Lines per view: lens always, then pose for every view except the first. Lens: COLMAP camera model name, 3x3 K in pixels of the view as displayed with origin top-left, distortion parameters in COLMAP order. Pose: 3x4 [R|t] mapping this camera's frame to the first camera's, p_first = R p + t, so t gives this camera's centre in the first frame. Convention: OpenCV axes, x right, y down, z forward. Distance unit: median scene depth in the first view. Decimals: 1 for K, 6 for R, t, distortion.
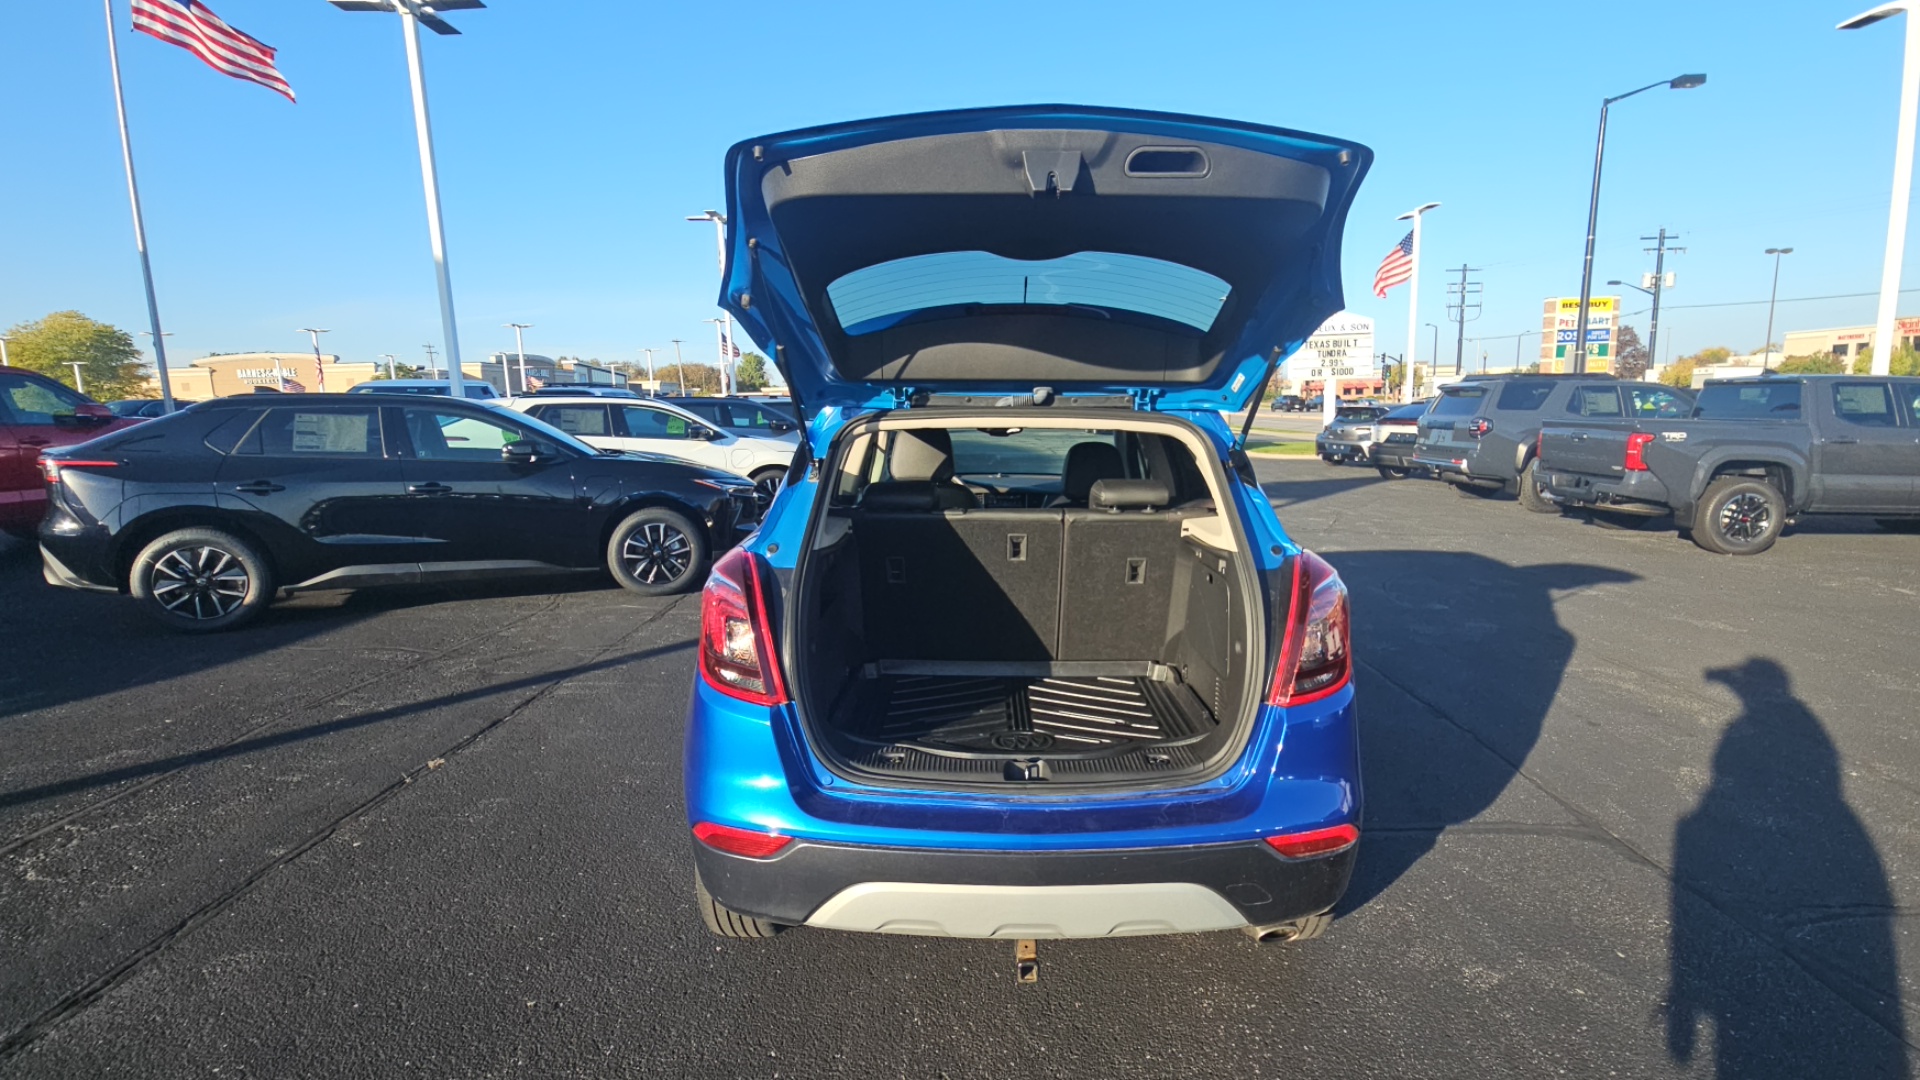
lens RADIAL K [[863.0, 0, 976.4], [0, 863.0, 538.1], [0, 0, 1]] dist [0.010136, -0.007022]
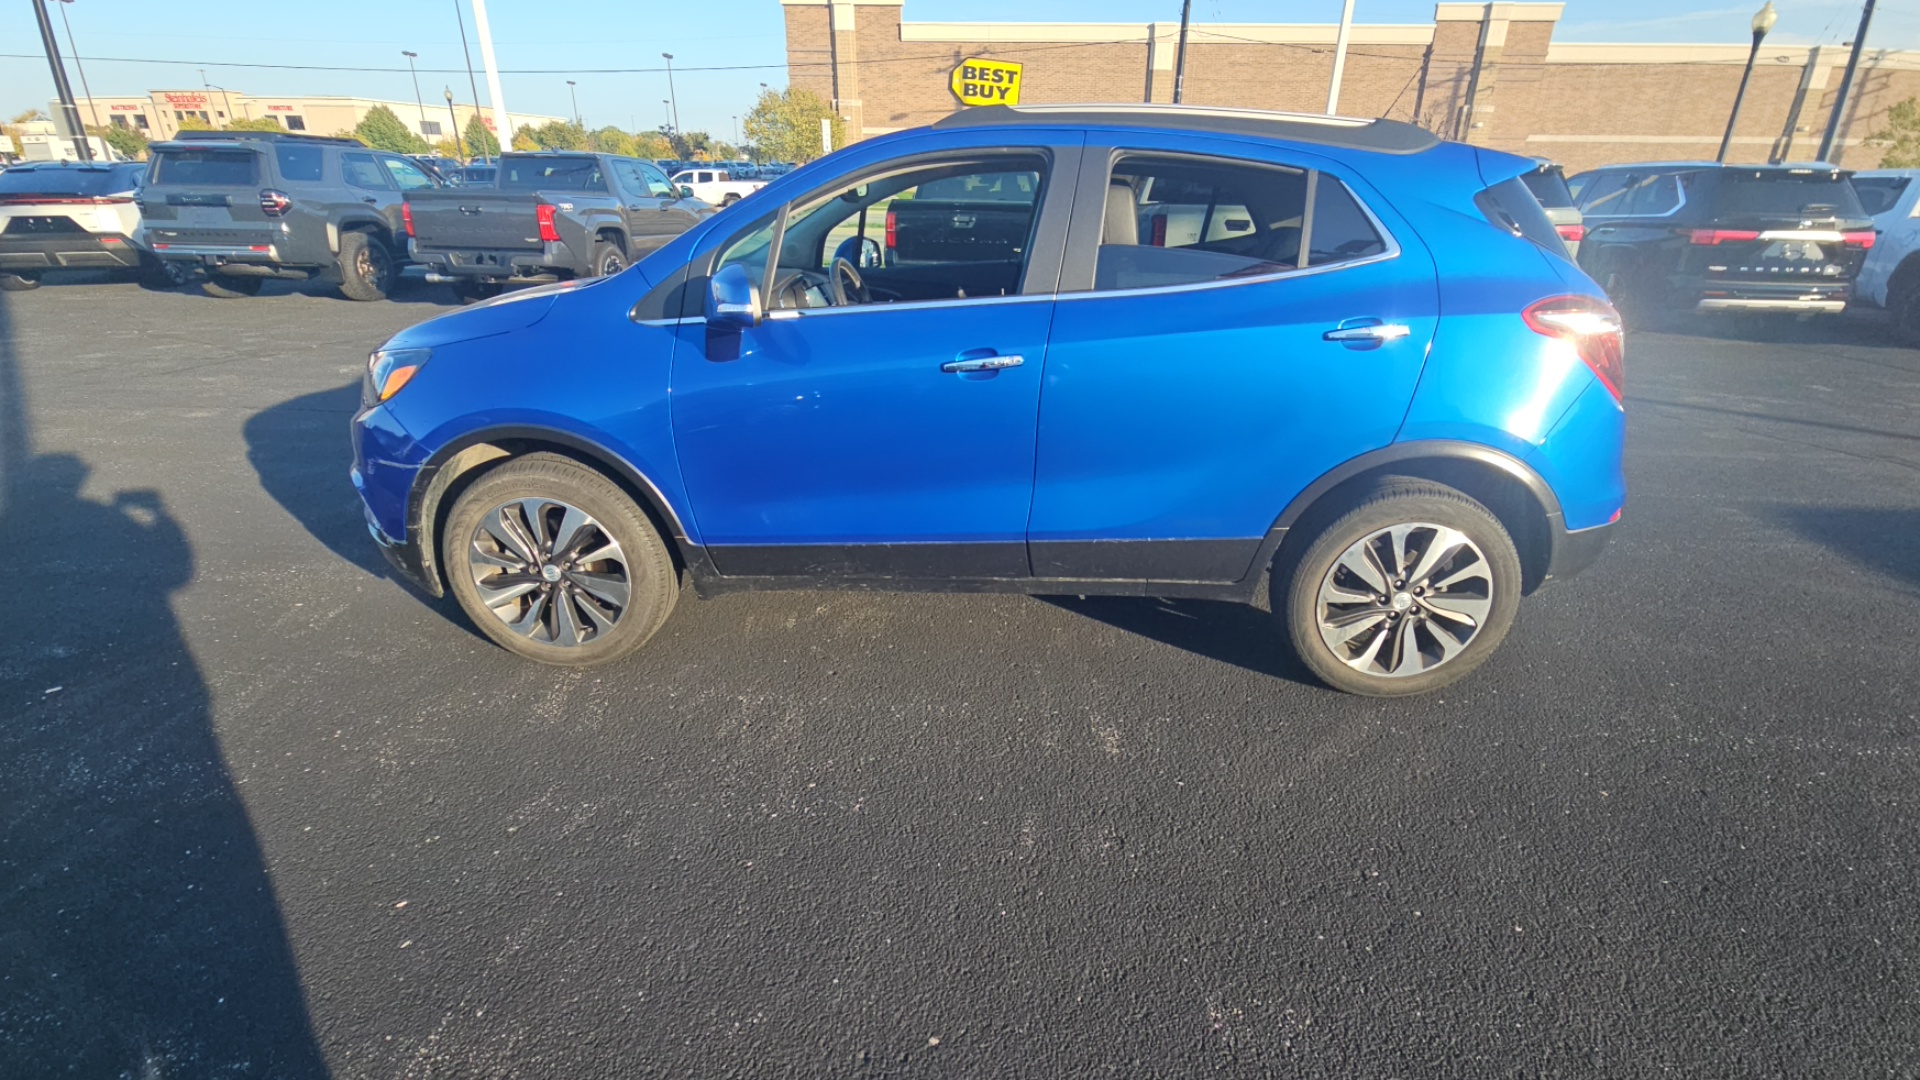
lens RADIAL K [[863.0, 0, 979.2], [0, 863.0, 539.6], [0, 0, 1]] dist [0.010136, -0.007022]
pose [[0.043046, -0.369663, 0.928168, -0.355703], [0.139031, 0.922206, 0.360840, -0.050694], [-0.989352, 0.113512, 0.091092, 0.413141]]
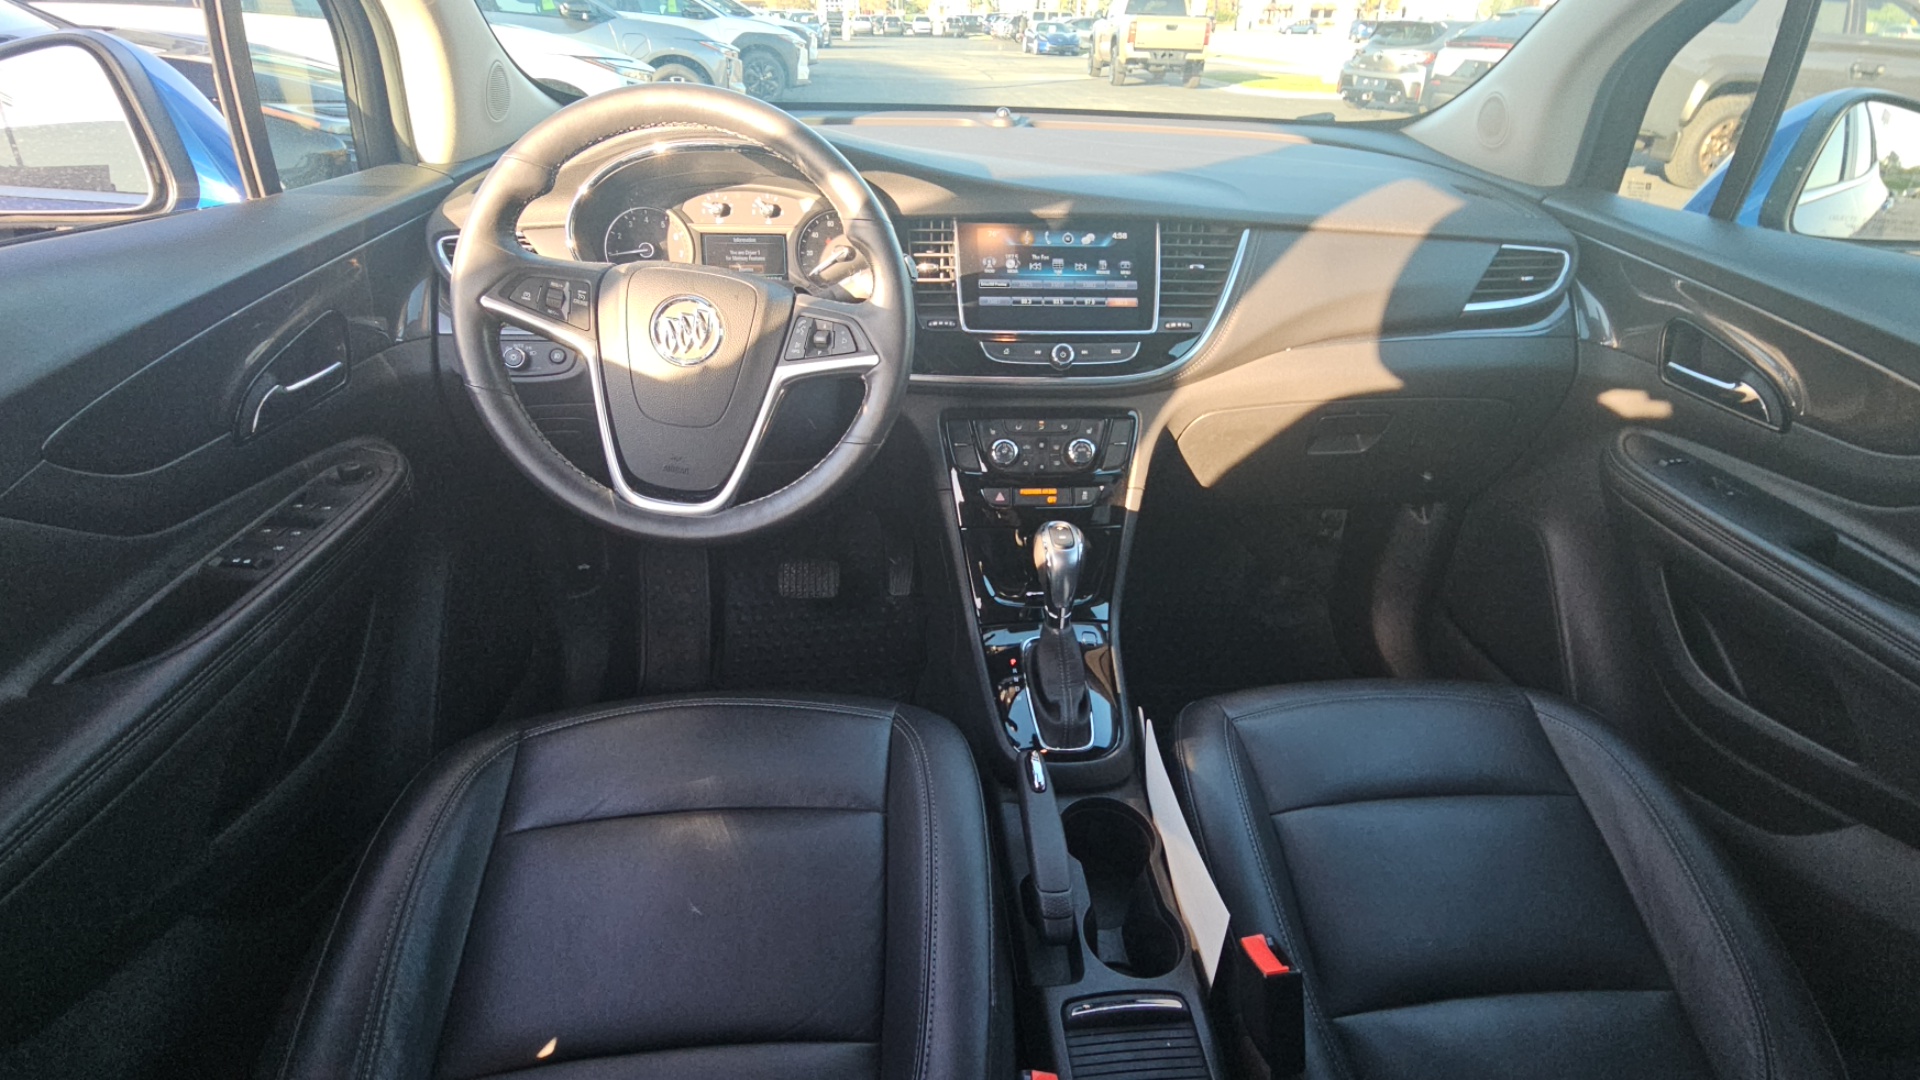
lens RADIAL K [[863.0, 0, 981.2], [0, 863.0, 546.0], [0, 0, 1]] dist [0.010136, -0.007022]
pose [[0.995135, -0.019562, 0.096561, -0.003746], [-0.019029, 0.923475, 0.383186, -0.029801], [-0.096667, -0.383159, 0.918610, 0.391688]]
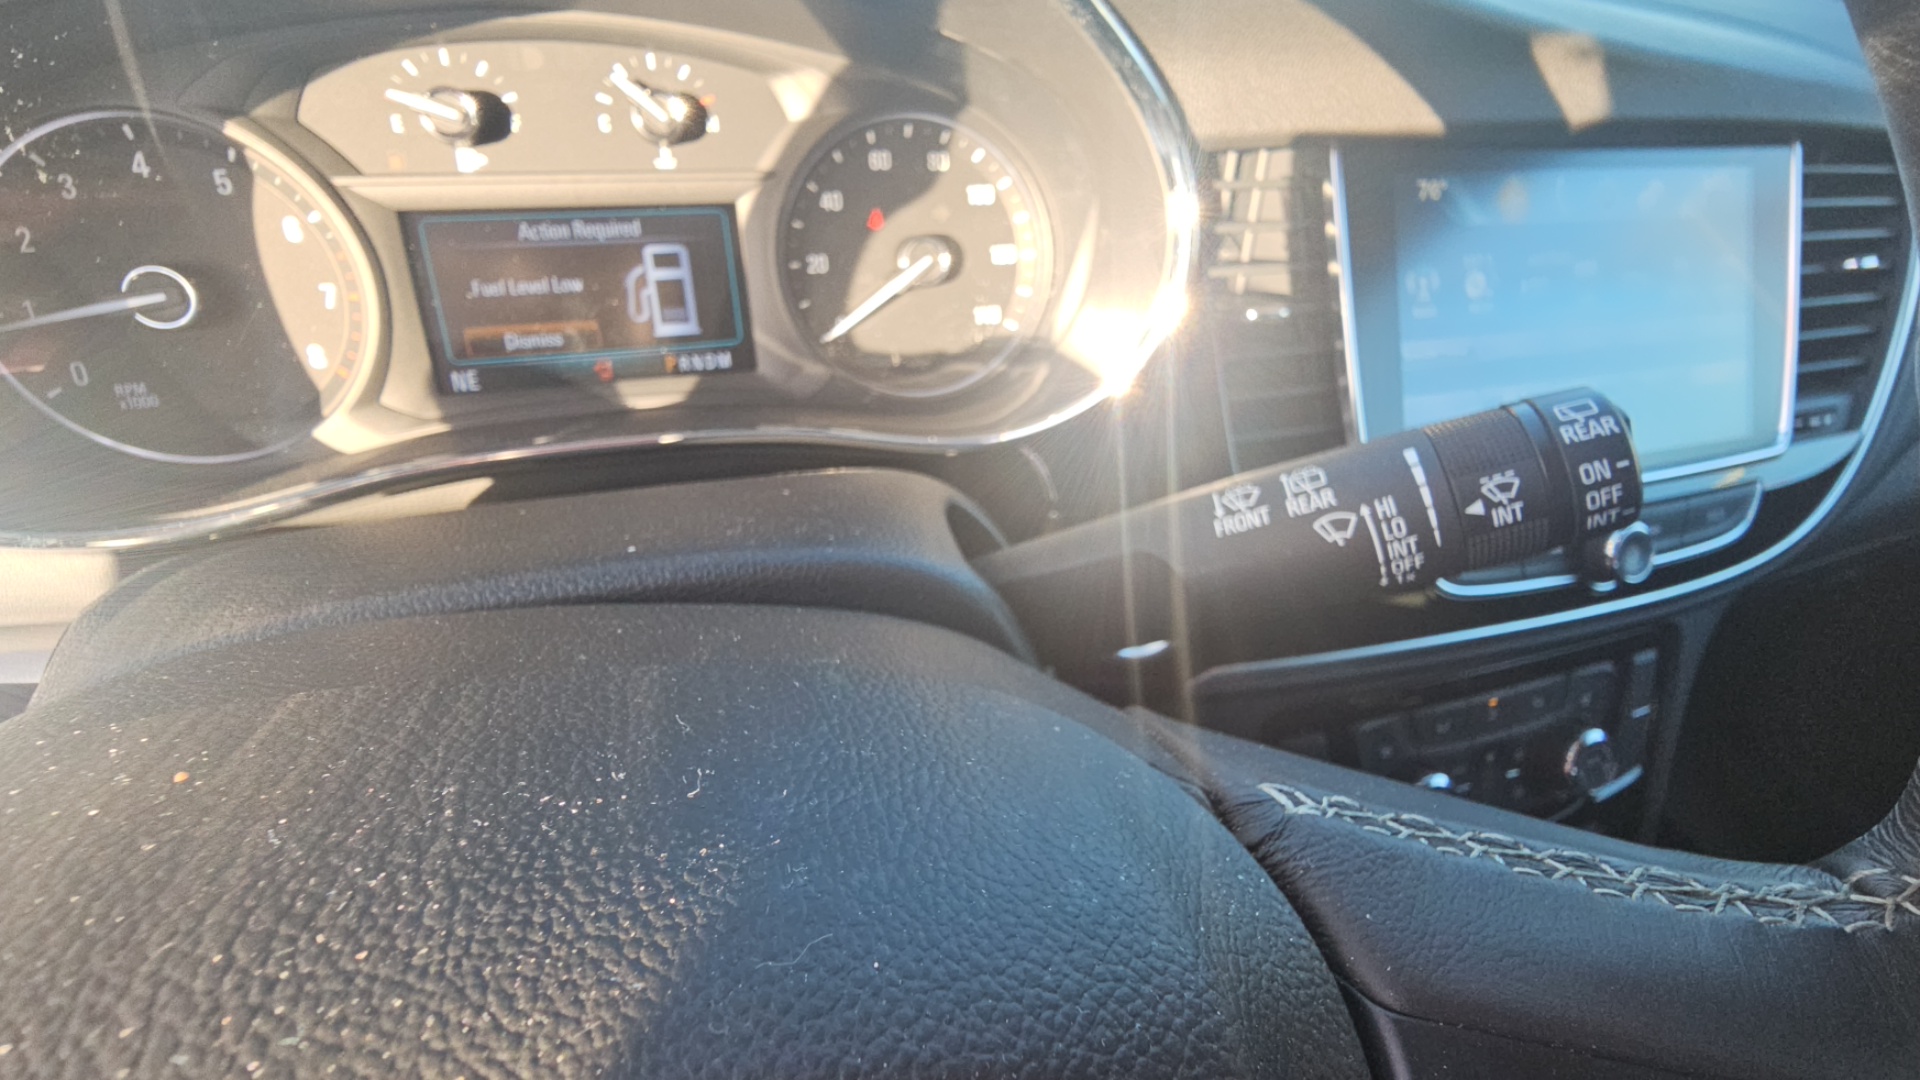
lens RADIAL K [[863.0, 0, 977.1], [0, 863.0, 545.1], [0, 0, 1]] dist [0.010136, -0.007022]
pose [[0.944371, -0.142654, 0.296332, -0.019852], [-0.025750, 0.866193, 0.499046, -0.028941], [-0.327872, -0.478916, 0.814334, 0.476561]]
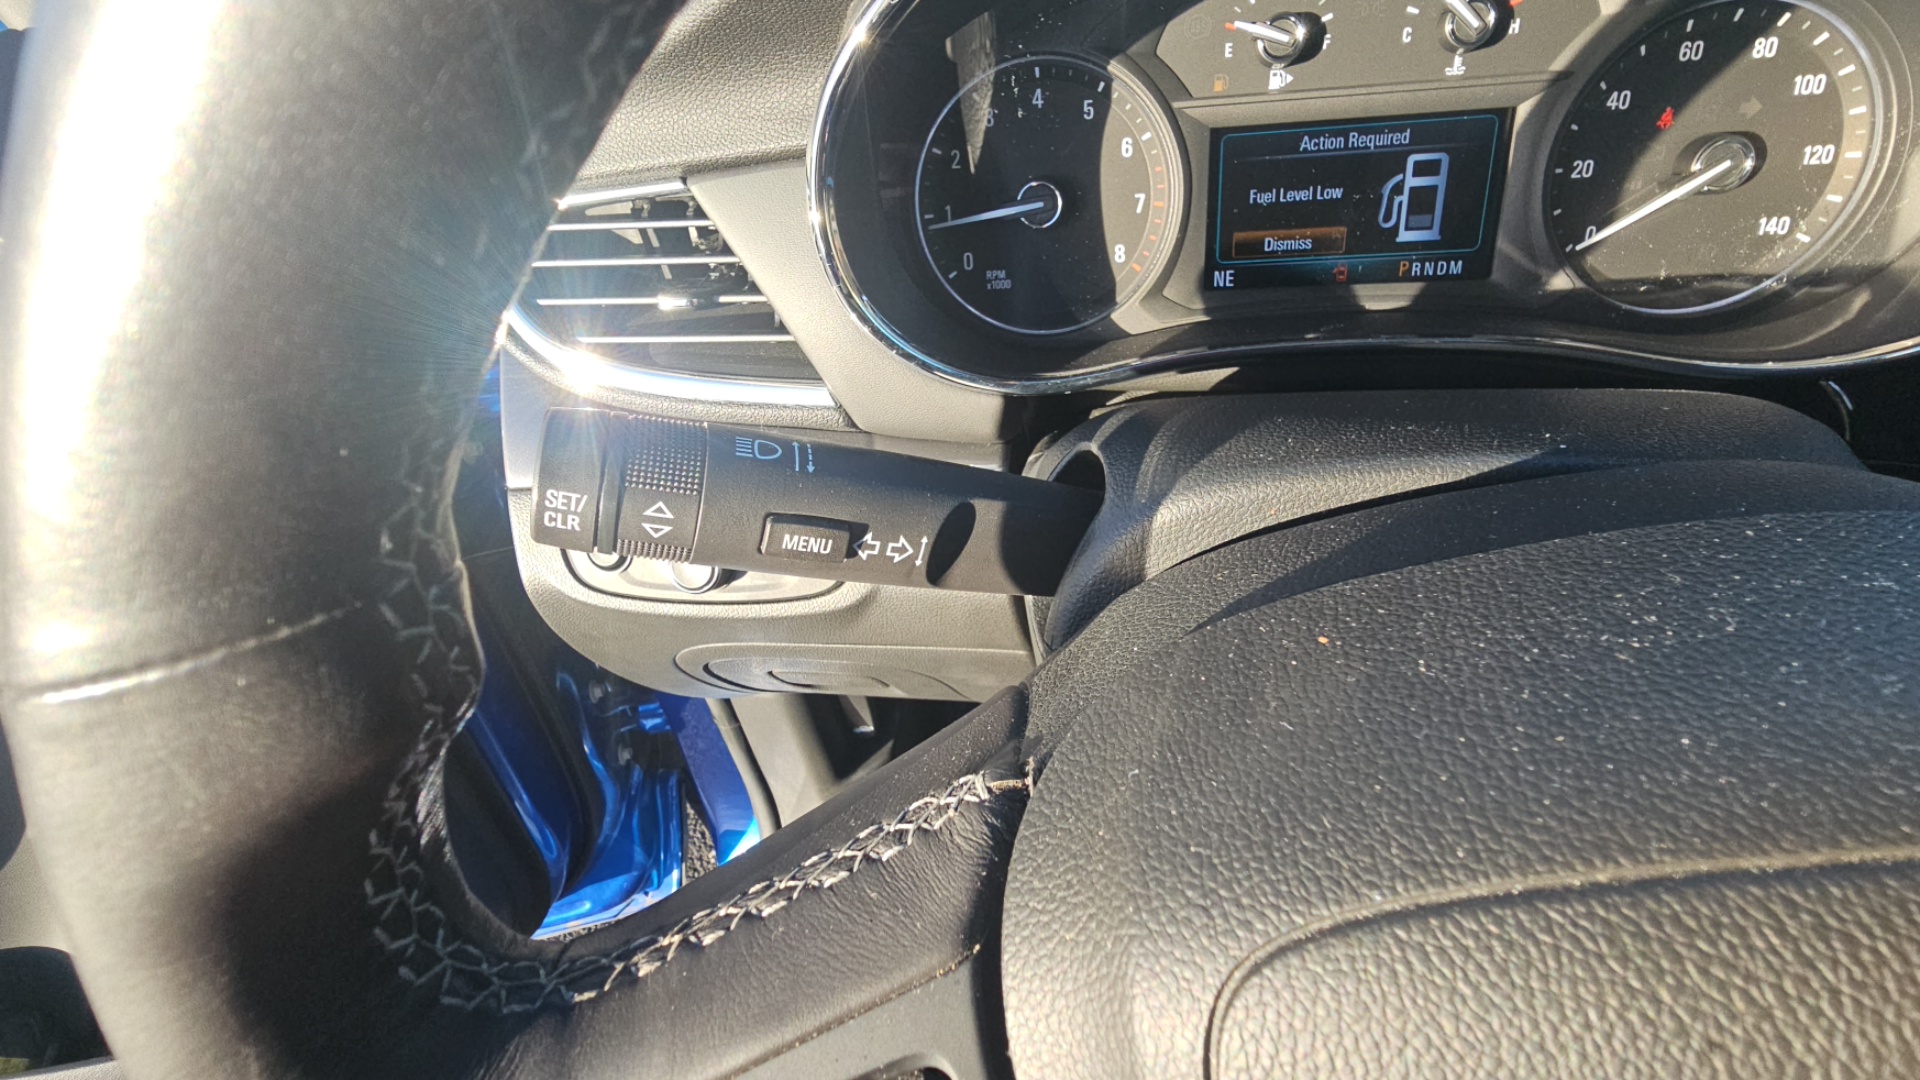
lens RADIAL K [[863.0, 0, 982.9], [0, 863.0, 542.9], [0, 0, 1]] dist [0.010136, -0.007022]
pose [[0.985834, 0.009466, -0.167457, -0.030674], [0.090615, 0.810098, 0.579250, -0.030946], [0.141140, -0.586218, 0.797764, 0.473913]]
